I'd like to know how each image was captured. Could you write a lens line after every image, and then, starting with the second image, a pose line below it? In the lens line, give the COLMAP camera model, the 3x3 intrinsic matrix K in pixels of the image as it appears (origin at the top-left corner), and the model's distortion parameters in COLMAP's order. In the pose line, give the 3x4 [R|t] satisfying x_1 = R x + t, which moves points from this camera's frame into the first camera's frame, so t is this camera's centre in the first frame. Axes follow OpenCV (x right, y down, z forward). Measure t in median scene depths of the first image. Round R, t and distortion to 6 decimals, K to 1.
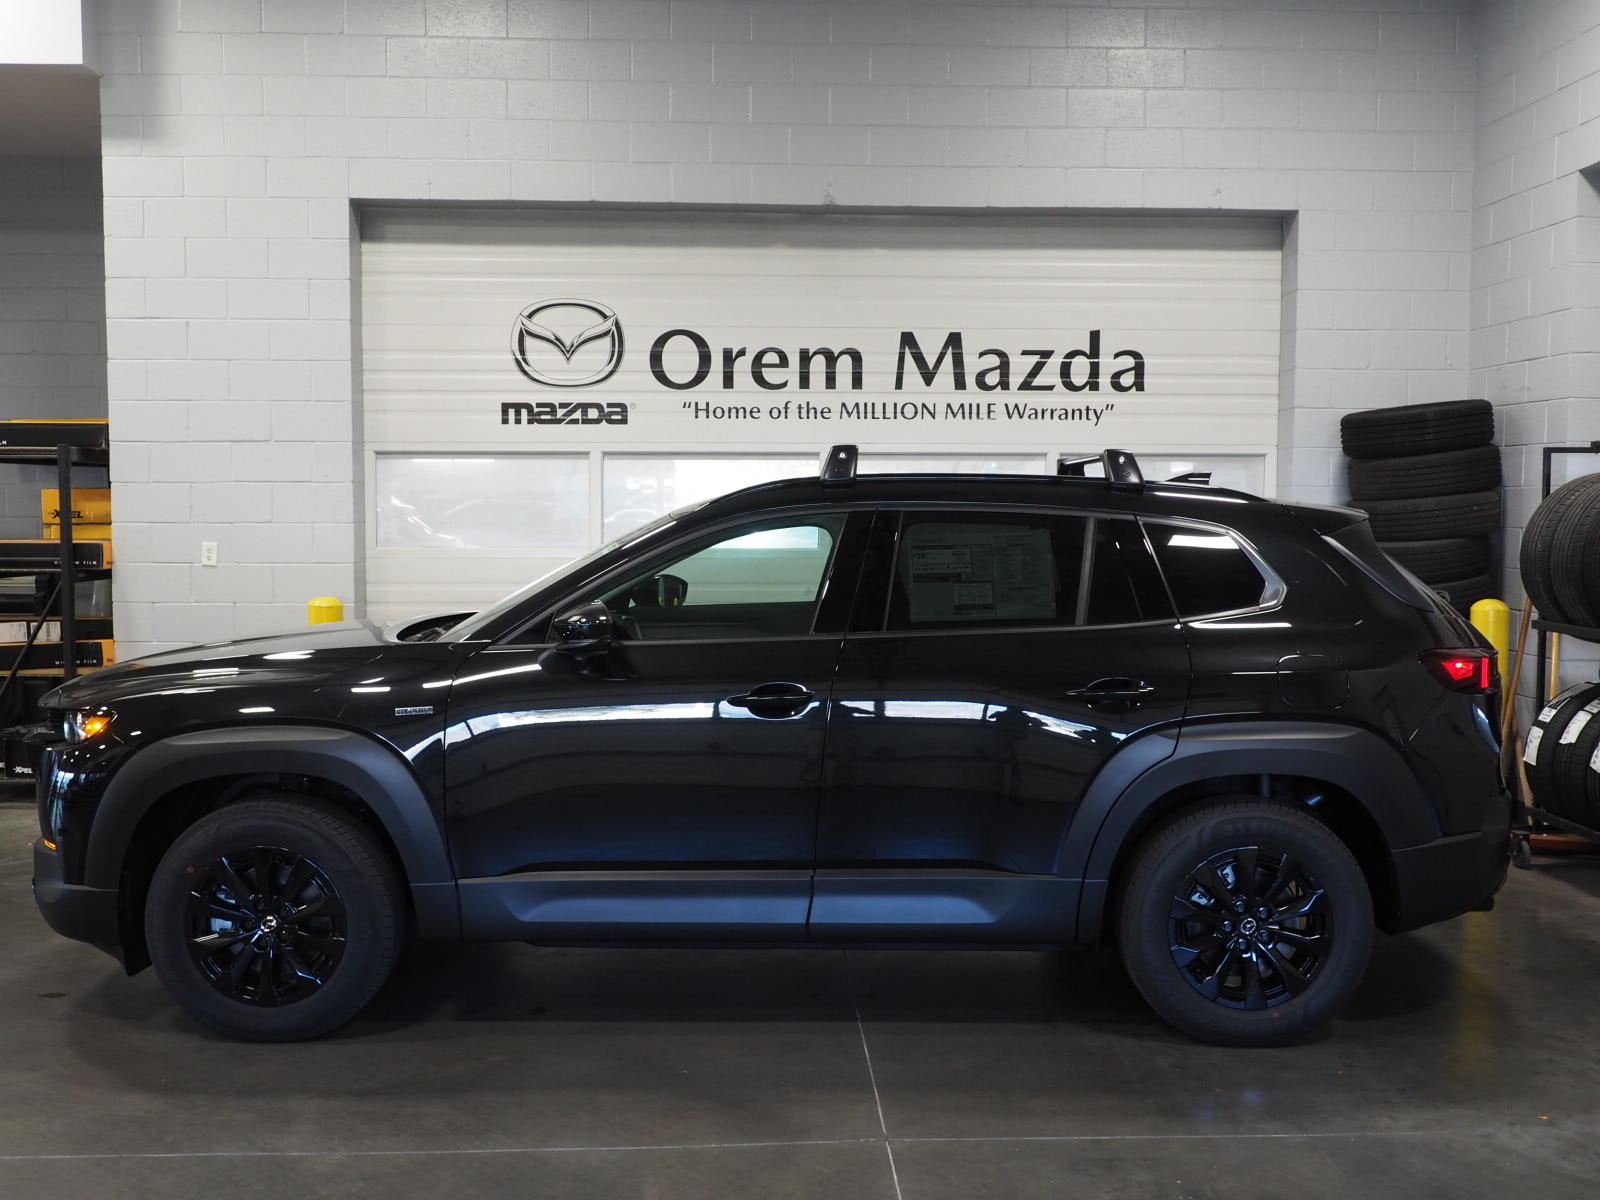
lens RADIAL K [[1498.0, 0, 819.1], [0, 1498.0, 650.4], [0, 0, 1]] dist [0.032141, 0.000000]
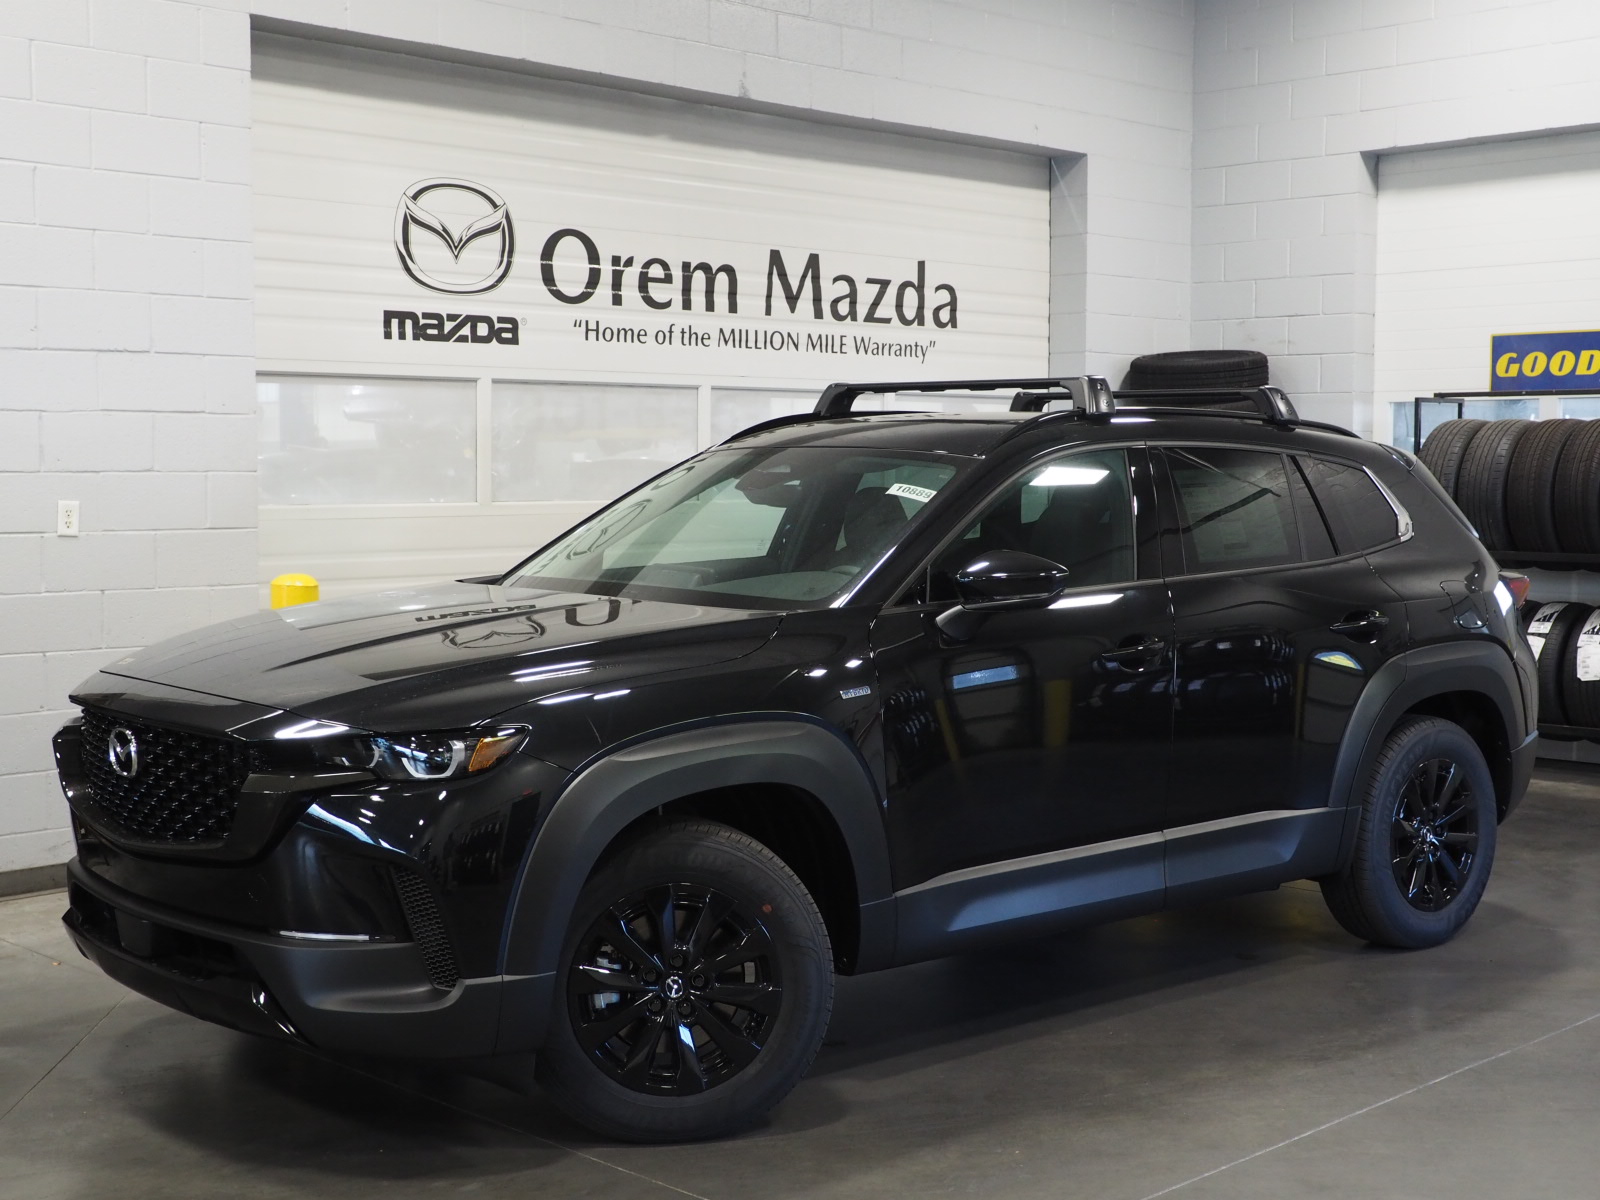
lens RADIAL K [[2005.0, 0, 800.3], [0, 2005.0, 598.2], [0, 0, 1]] dist [0.103015, 0.000000]
pose [[0.776316, -0.044829, 0.628748, -0.676208], [0.062111, 0.998054, -0.005529, -0.003657], [-0.627277, 0.043344, 0.777589, 0.095339]]
